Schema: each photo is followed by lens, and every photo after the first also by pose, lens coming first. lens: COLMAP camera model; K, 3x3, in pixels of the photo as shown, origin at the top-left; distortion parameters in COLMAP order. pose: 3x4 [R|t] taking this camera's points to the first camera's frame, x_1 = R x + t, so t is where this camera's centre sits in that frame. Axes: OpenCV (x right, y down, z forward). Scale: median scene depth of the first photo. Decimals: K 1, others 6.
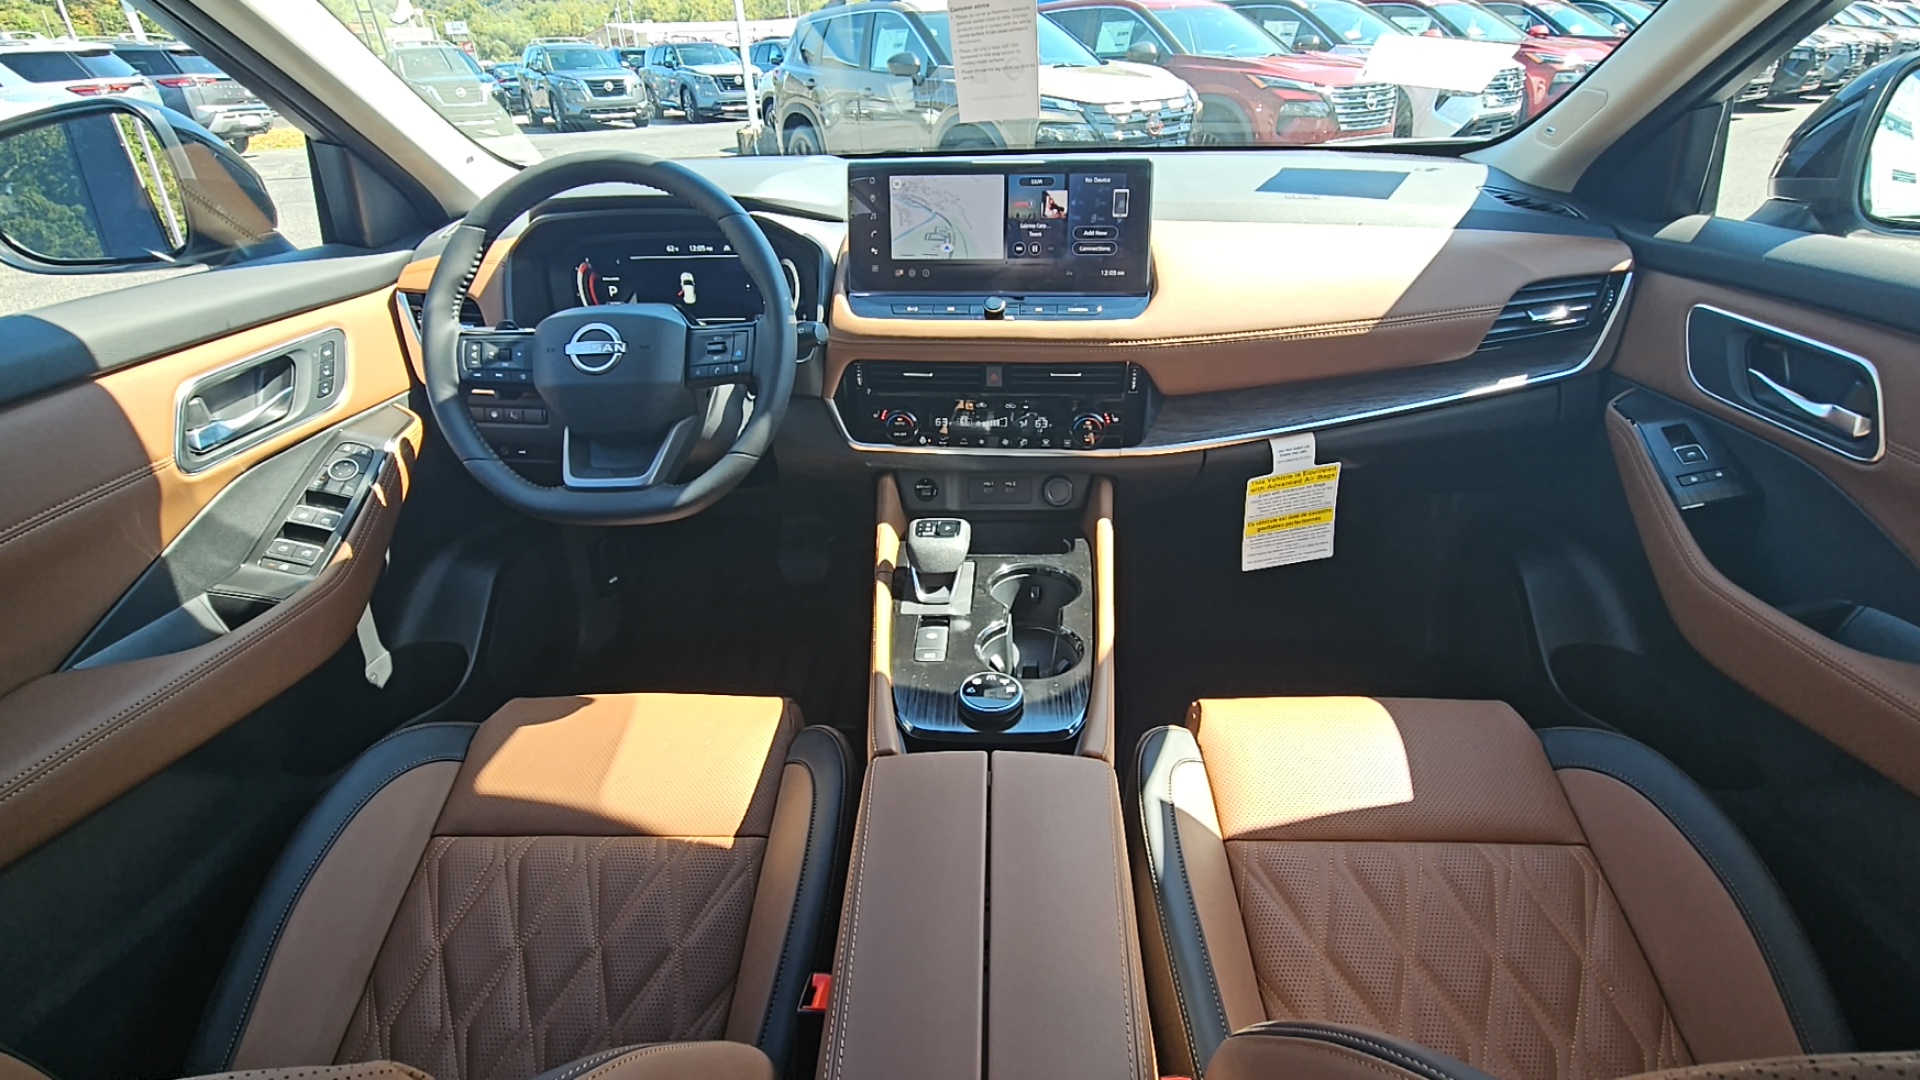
lens RADIAL K [[852.1, 0, 957.5], [0, 852.1, 533.0], [0, 0, 1]] dist [0.012273, -0.010827]
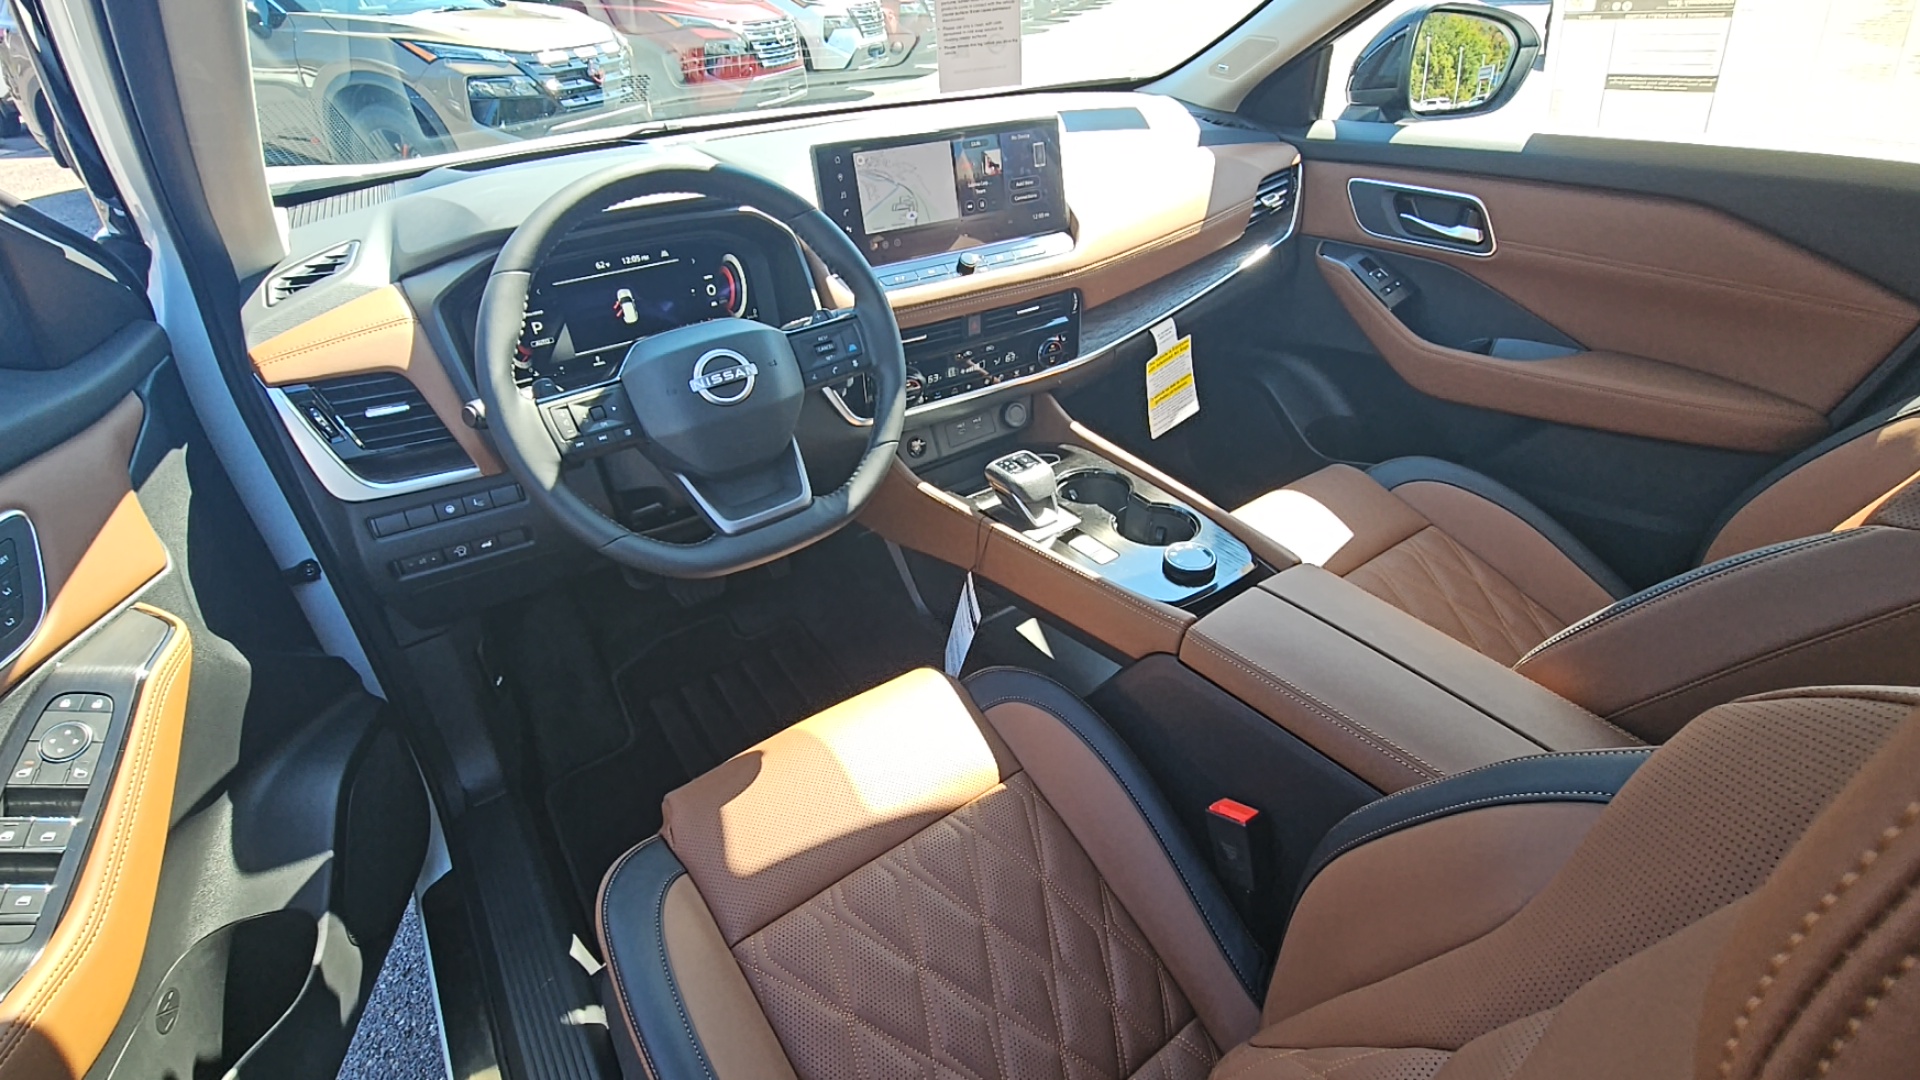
lens RADIAL K [[852.1, 0, 957.5], [0, 852.1, 533.0], [0, 0, 1]] dist [0.012273, -0.010827]
pose [[0.794875, -0.335107, 0.505844, -0.649319], [0.305214, 0.941334, 0.143999, -0.099528], [-0.524423, 0.039929, 0.850521, 0.083613]]
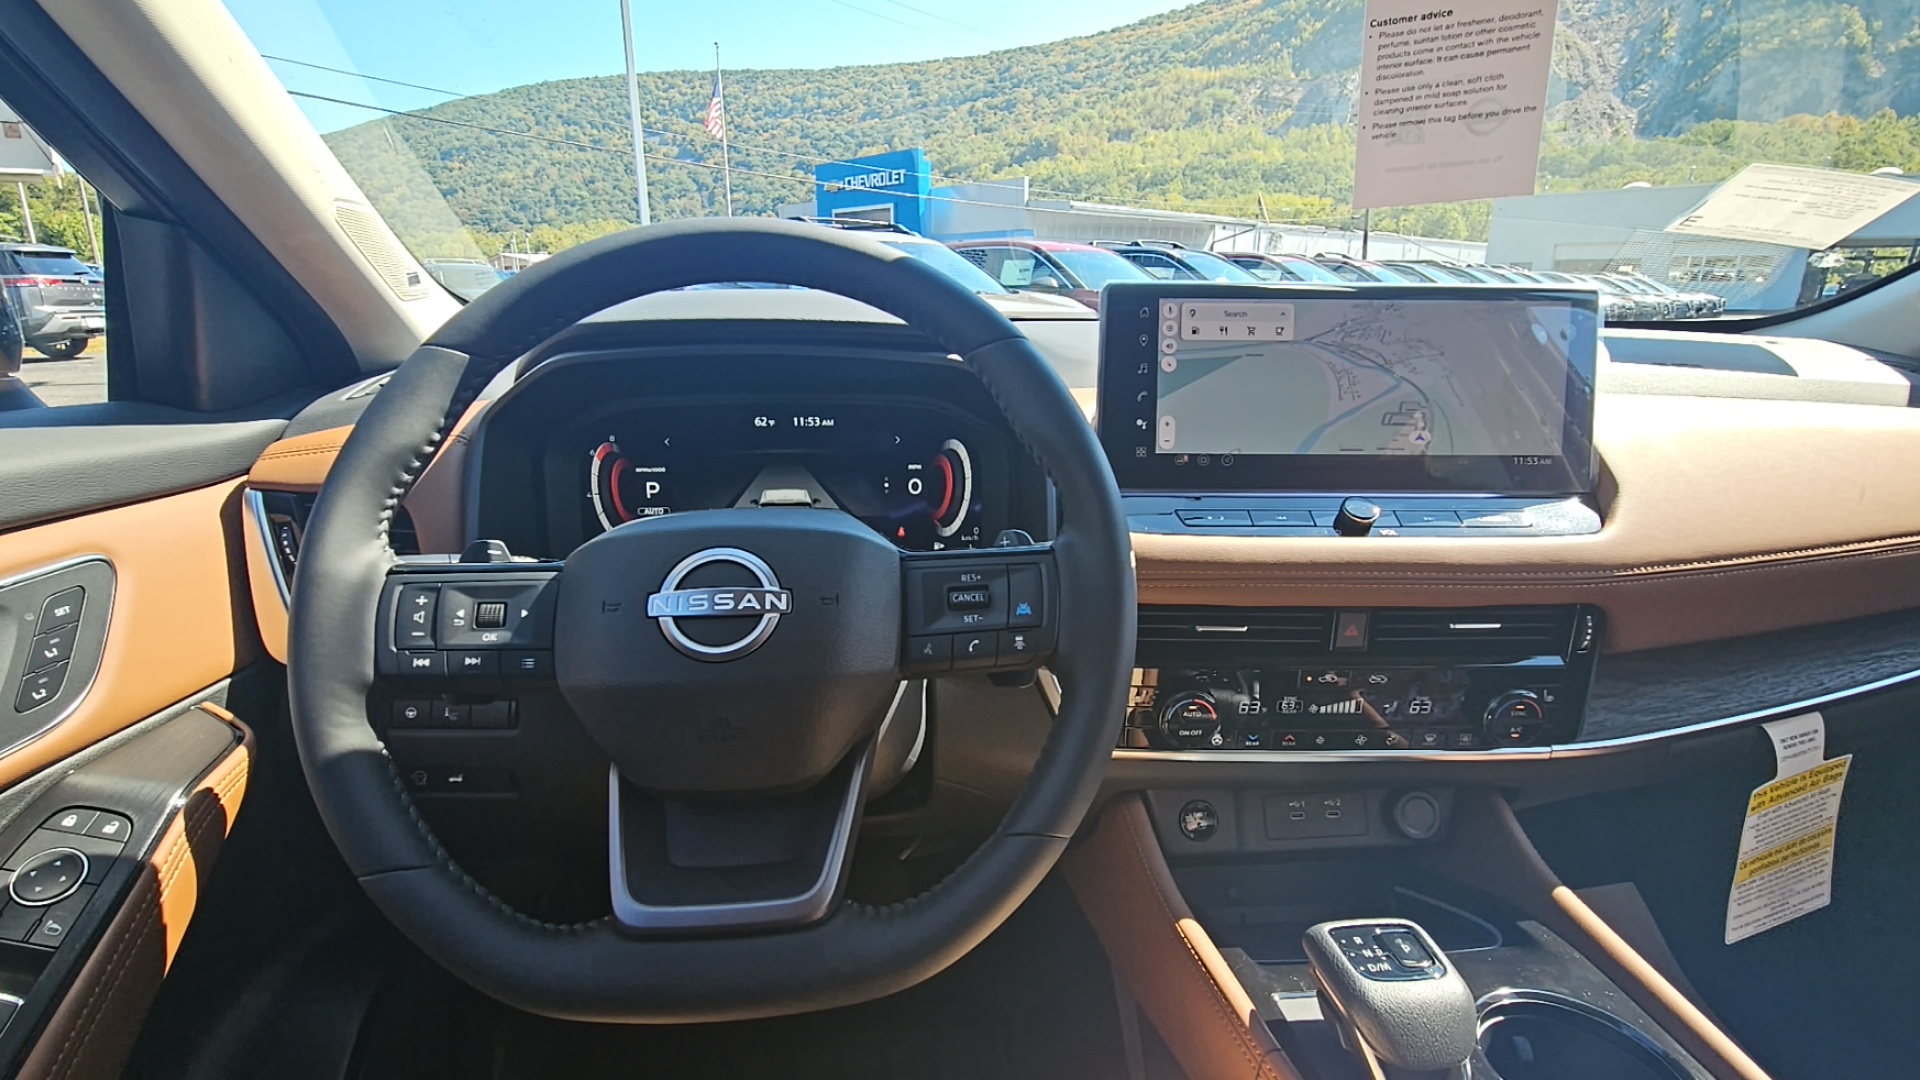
lens RADIAL K [[858.4, 0, 956.0], [0, 858.4, 533.7], [0, 0, 1]] dist [0.007525, -0.006245]
pose [[0.991151, -0.001589, 0.132728, -0.313991], [0.032977, 0.971526, -0.234627, -0.123432], [-0.128576, 0.236928, 0.962981, 0.471757]]
